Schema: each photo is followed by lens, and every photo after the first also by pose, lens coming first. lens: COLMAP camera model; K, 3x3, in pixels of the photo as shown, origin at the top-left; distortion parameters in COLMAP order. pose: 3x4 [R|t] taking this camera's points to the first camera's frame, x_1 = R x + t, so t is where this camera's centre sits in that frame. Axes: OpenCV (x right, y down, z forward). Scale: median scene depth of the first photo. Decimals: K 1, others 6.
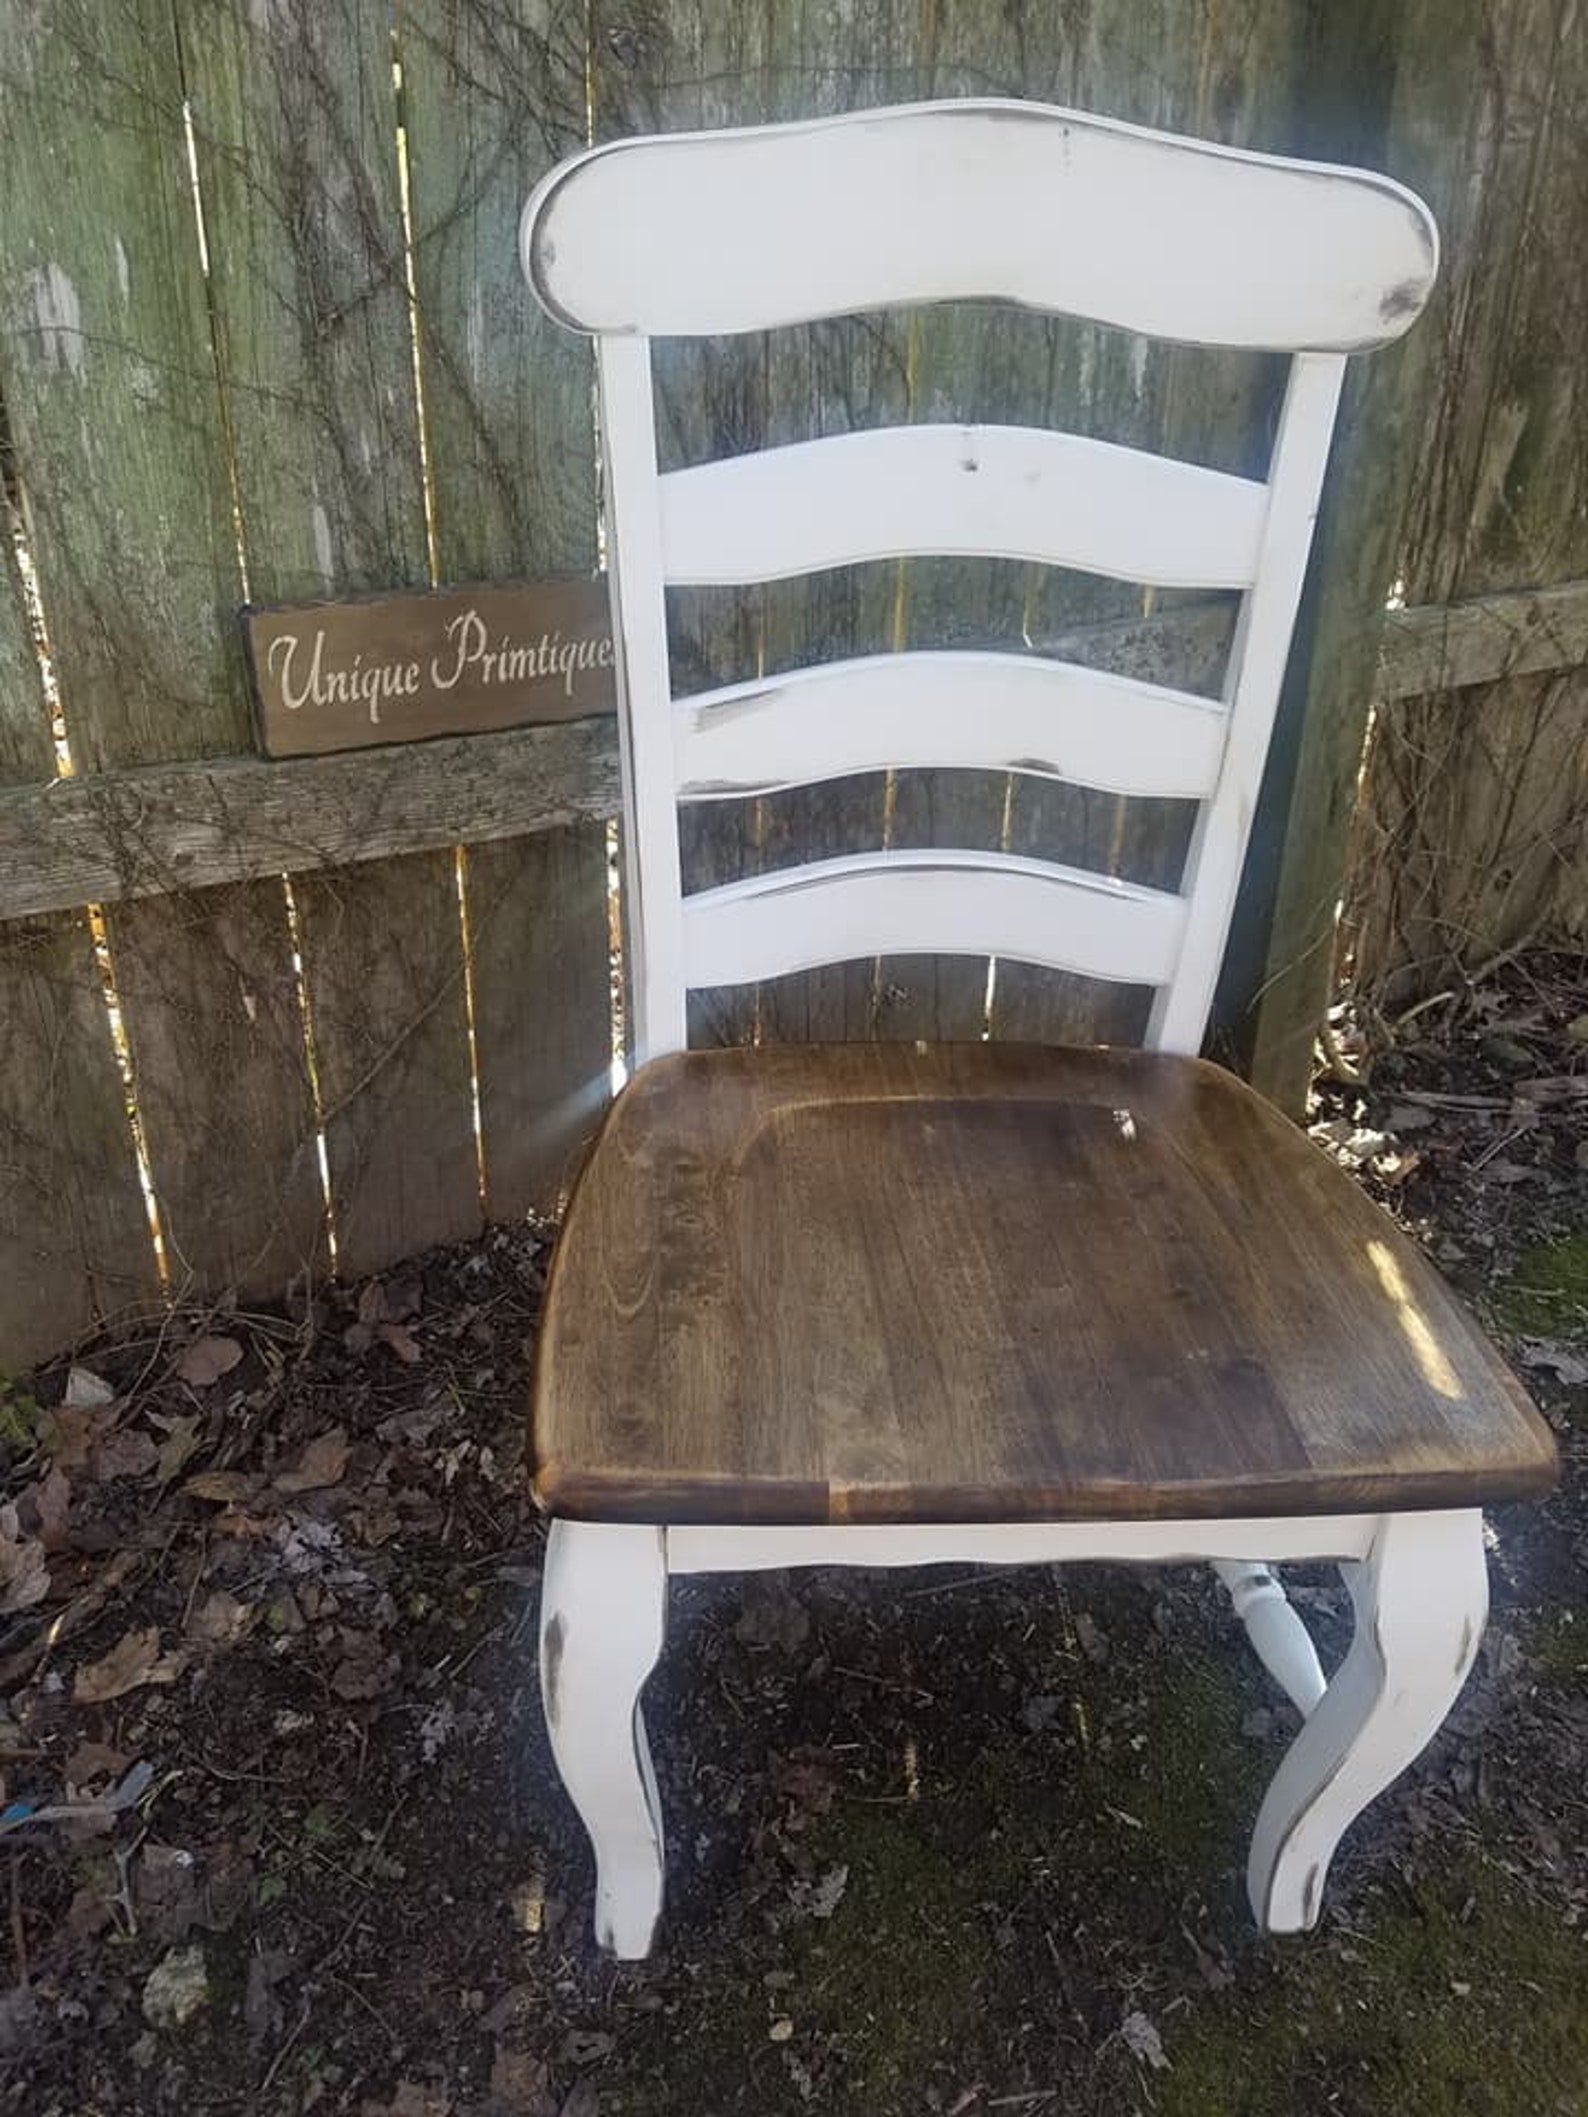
lens RADIAL K [[1661.4, 0, 751.2], [0, 1661.4, 1070.4], [0, 0, 1]] dist [0.053537, -0.089464]
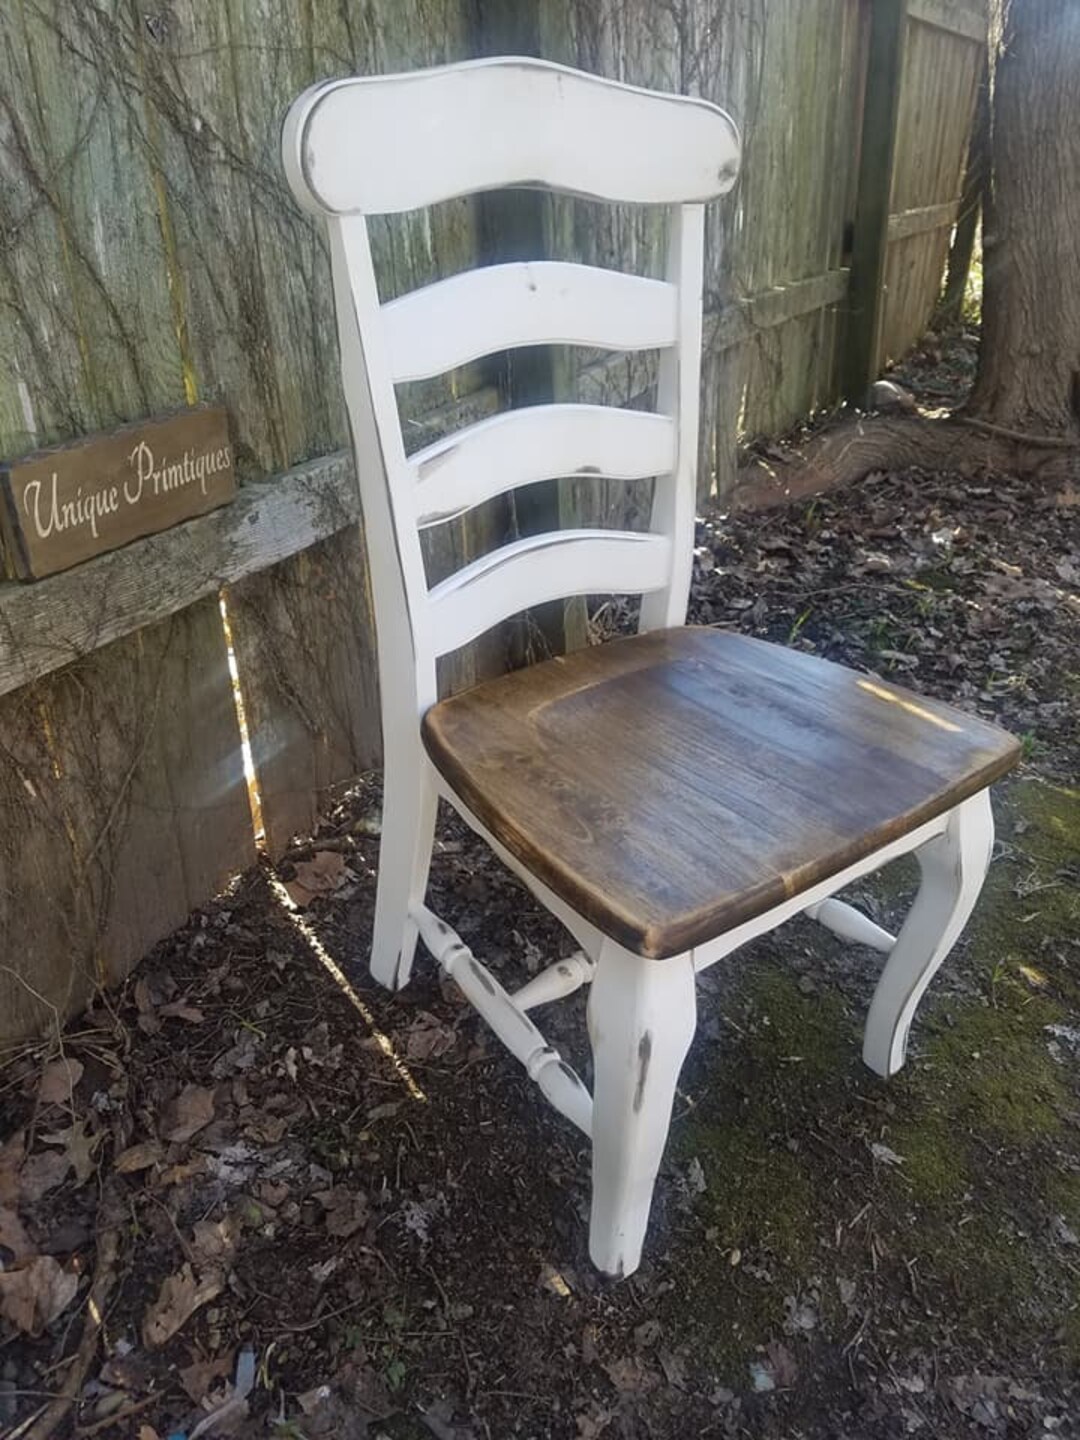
lens RADIAL K [[1130.1, 0, 530.7], [0, 1130.1, 725.1], [0, 0, 1]] dist [0.053537, -0.089464]
pose [[0.815633, -0.284365, 0.503865, -0.450477], [0.297991, 0.952957, 0.055443, -0.020785], [-0.495928, 0.104926, 0.862001, 0.093577]]
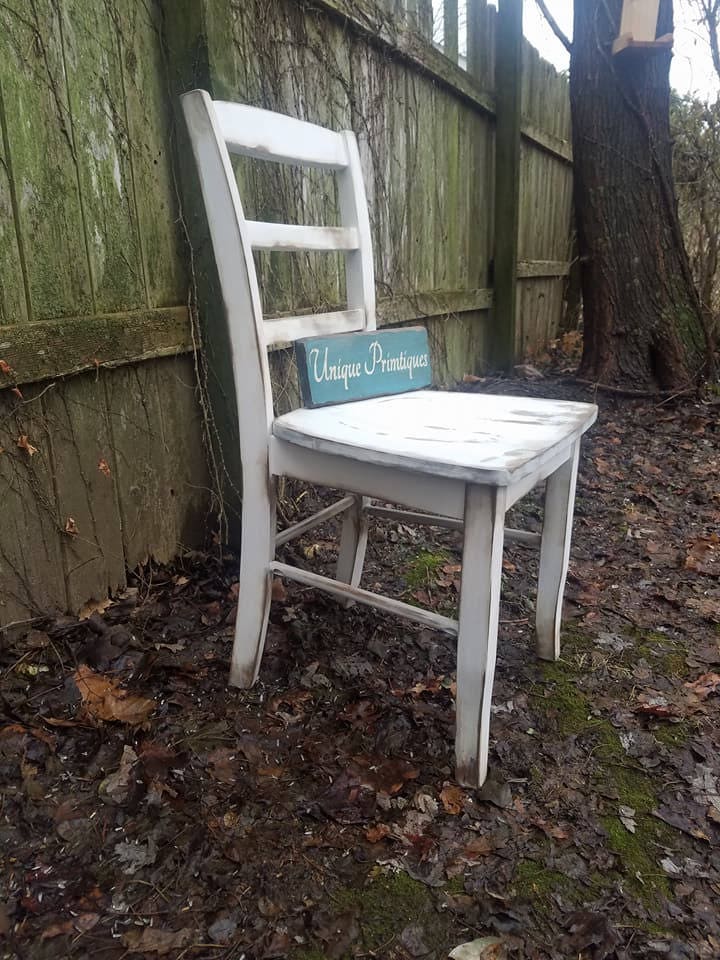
lens RADIAL K [[753.4, 0, 355.6], [0, 753.4, 469.9], [0, 0, 1]] dist [0.053537, -0.089464]
pose [[0.789190, -0.180488, 0.587030, -0.168186], [0.313010, 0.940587, -0.131610, 0.130462], [-0.528398, 0.287612, 0.798796, 0.290840]]
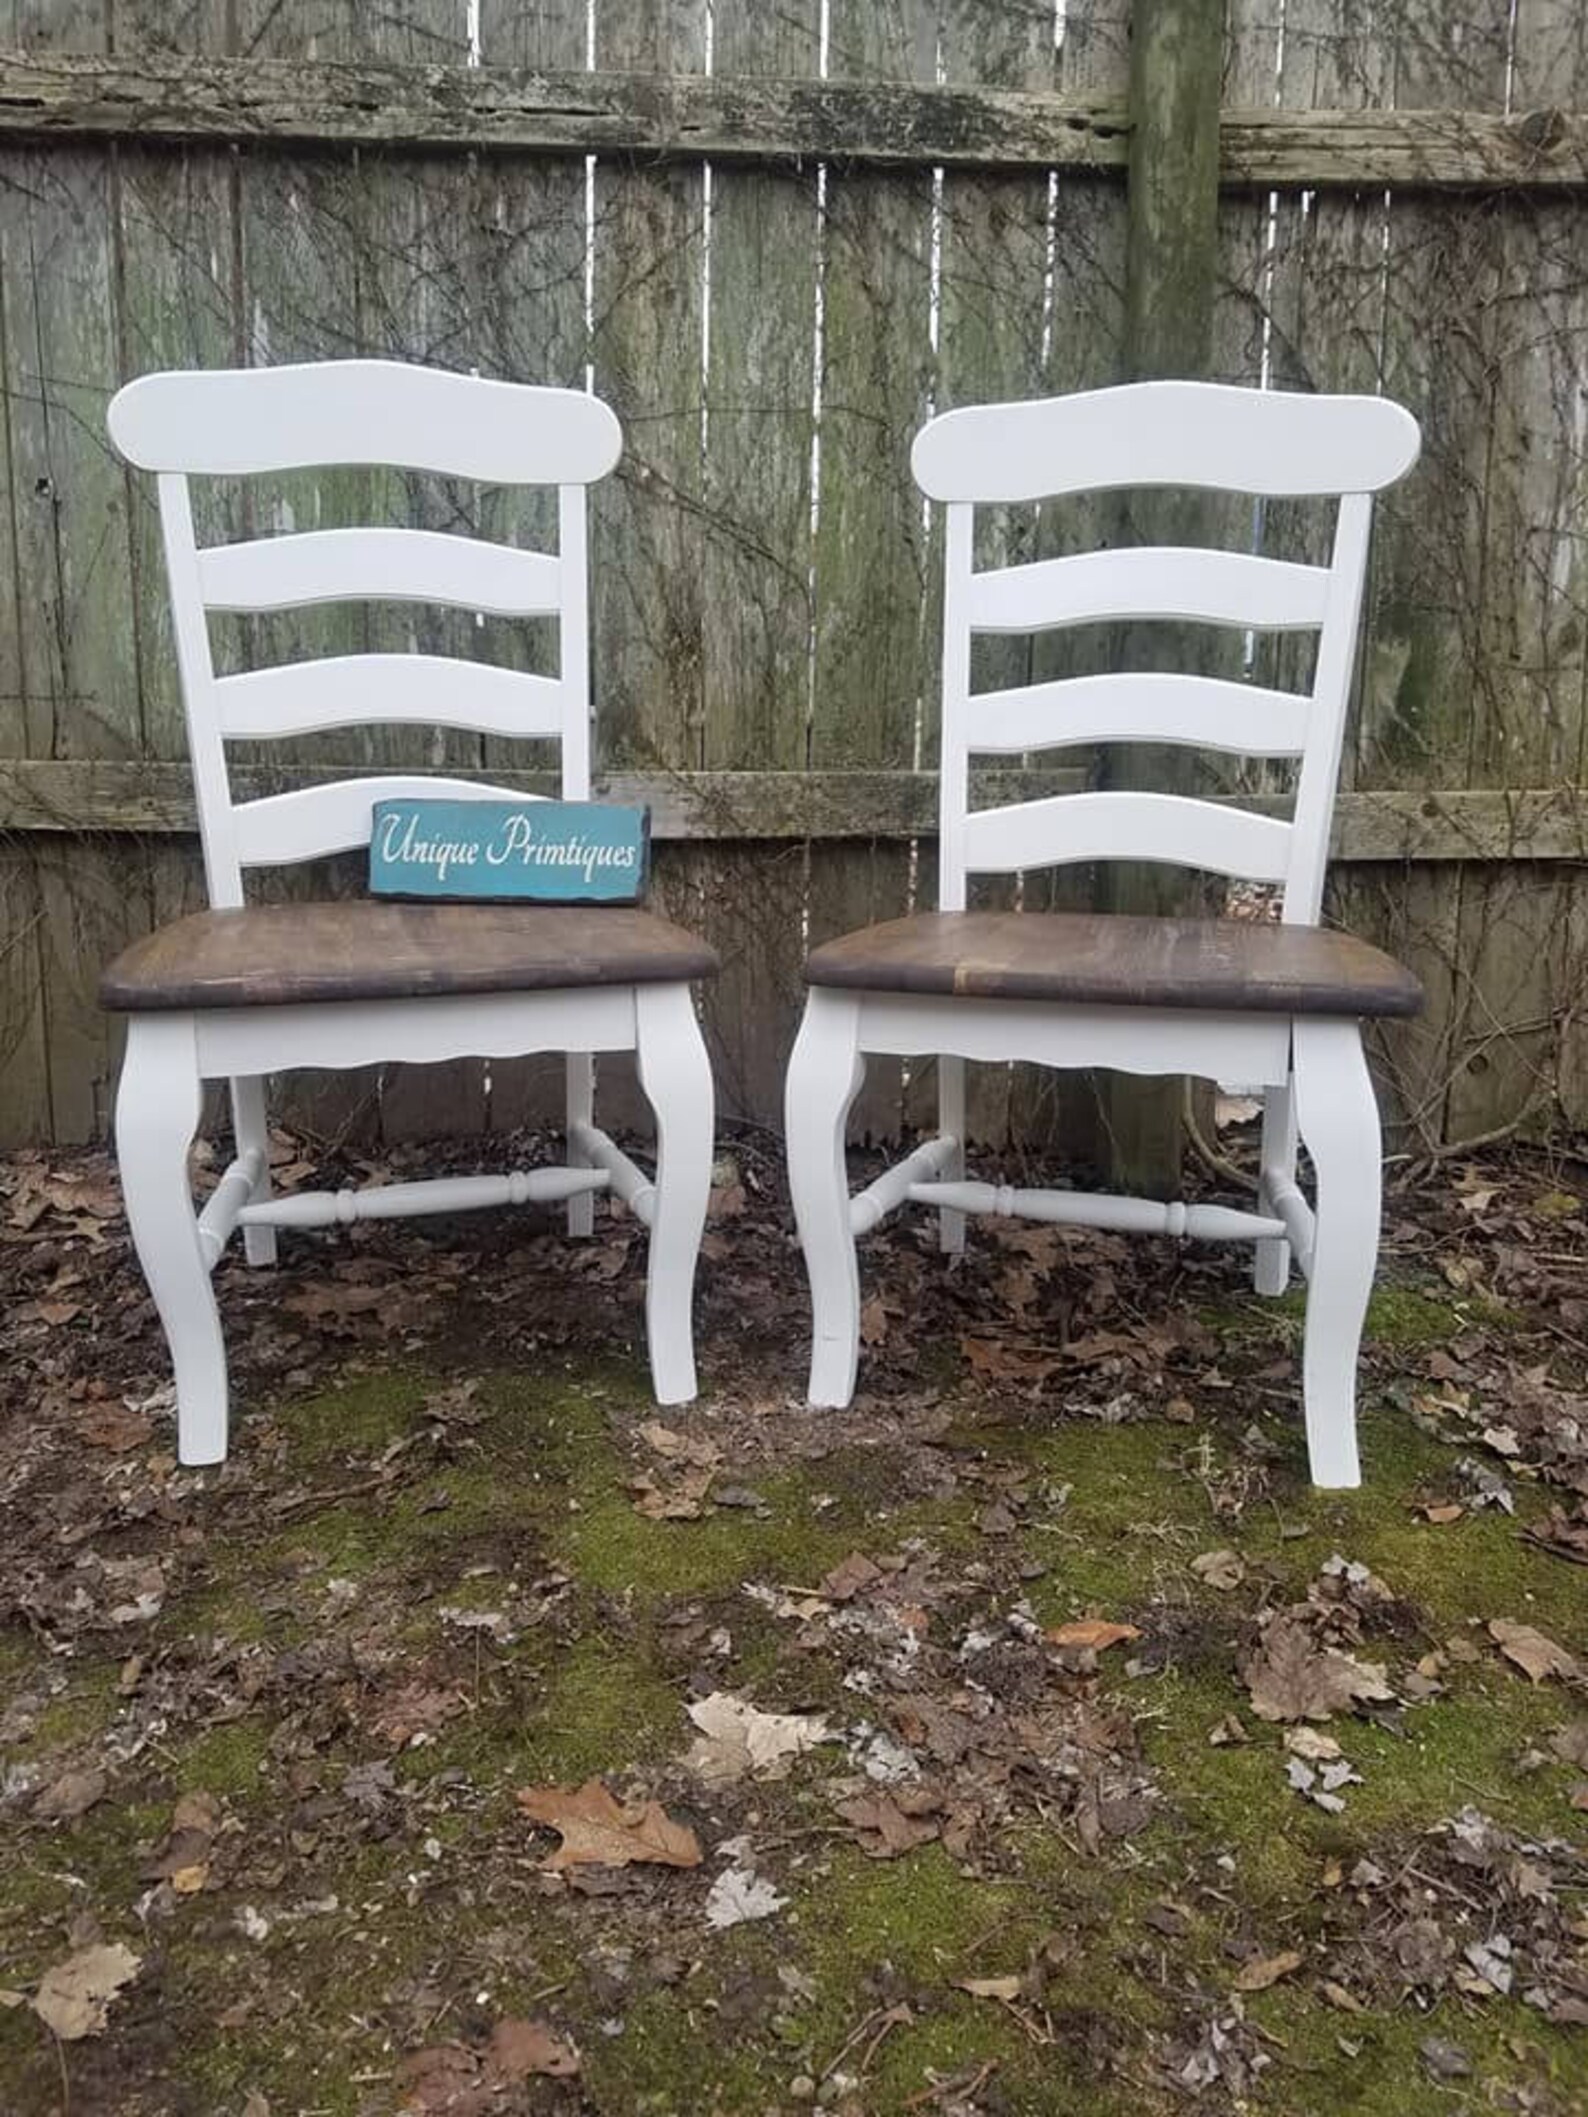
lens RADIAL K [[1661.4, 0, 767.0], [0, 1661.4, 1014.9], [0, 0, 1]] dist [0.053537, -0.089464]
pose [[0.885442, 0.071046, -0.459287, 0.918307], [-0.225267, 0.930005, -0.290423, 0.468214], [0.406506, 0.360616, 0.839470, -0.186669]]
